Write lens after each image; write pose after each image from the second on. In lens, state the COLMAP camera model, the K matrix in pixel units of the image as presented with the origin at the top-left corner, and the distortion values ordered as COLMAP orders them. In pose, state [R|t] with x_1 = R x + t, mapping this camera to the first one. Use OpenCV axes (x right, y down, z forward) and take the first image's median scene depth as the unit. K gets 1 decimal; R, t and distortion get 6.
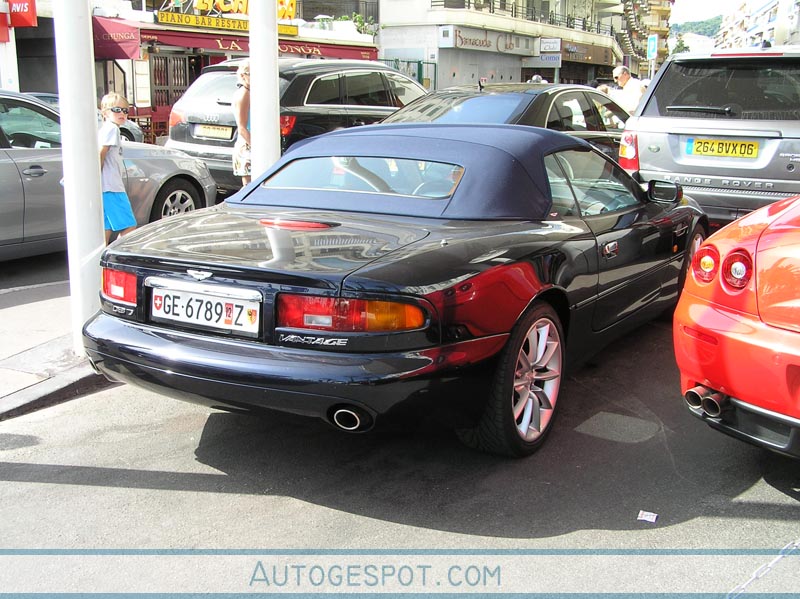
lens RADIAL K [[955.2, 0, 400.1], [0, 955.2, 296.7], [0, 0, 1]] dist [-0.028317, 0.000000]
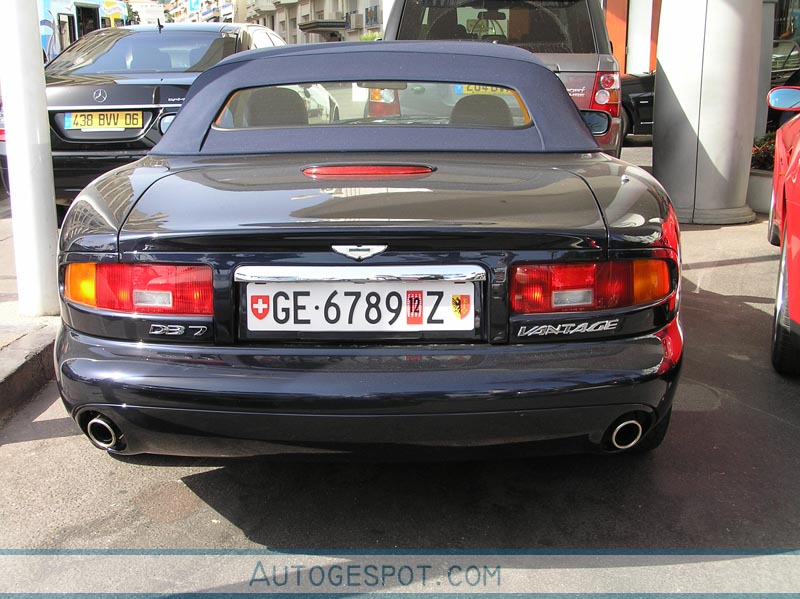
lens RADIAL K [[1032.9, 0, 400.0], [0, 1032.9, 302.9], [0, 0, 1]] dist [-0.024262, 0.000000]
pose [[0.862921, -0.118426, 0.491267, -0.517390], [0.109301, 0.992880, 0.047357, -0.018436], [-0.493377, 0.012830, 0.869721, 0.400442]]
